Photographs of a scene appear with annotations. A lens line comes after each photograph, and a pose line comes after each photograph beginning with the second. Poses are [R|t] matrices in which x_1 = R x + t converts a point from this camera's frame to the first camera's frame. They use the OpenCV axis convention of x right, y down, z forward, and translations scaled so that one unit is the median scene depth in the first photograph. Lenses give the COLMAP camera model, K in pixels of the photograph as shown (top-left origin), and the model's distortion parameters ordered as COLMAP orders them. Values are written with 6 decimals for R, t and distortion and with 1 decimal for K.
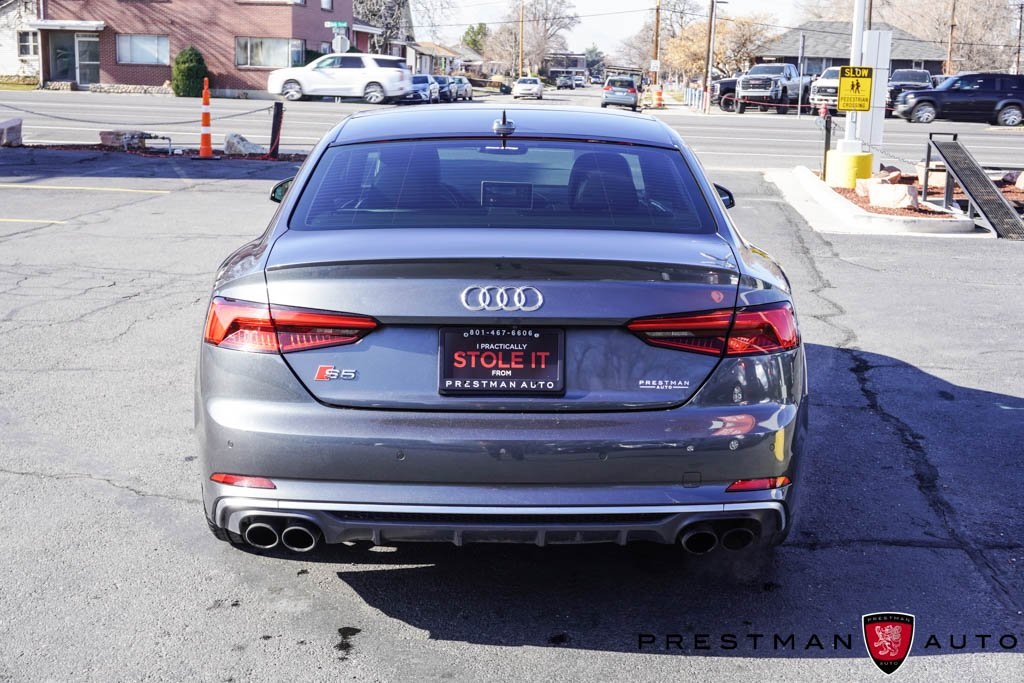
lens RADIAL K [[1421.6, 0, 512.0], [0, 1421.6, 341.5], [0, 0, 1]] dist [0.016442, -0.080984]
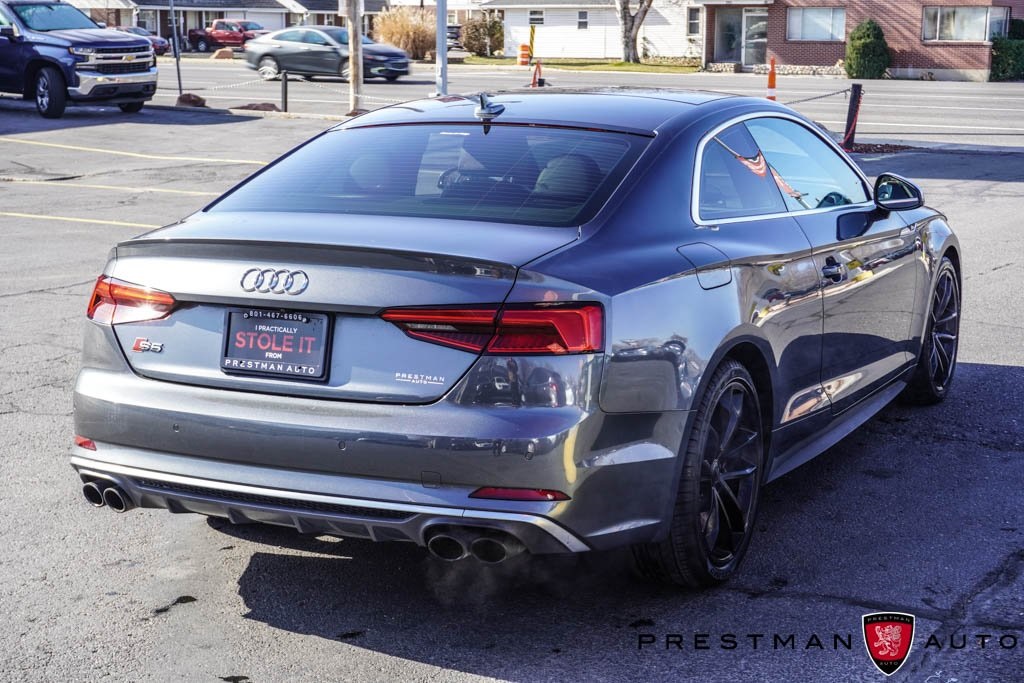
lens RADIAL K [[1701.3, 0, 512.0], [0, 1701.3, 341.5], [0, 0, 1]] dist [0.010842, -0.063331]
pose [[0.881128, 0.060078, -0.469045, 0.585894], [-0.067769, 0.997701, 0.000483, 0.000238], [0.467996, 0.031361, 0.883174, 0.012587]]
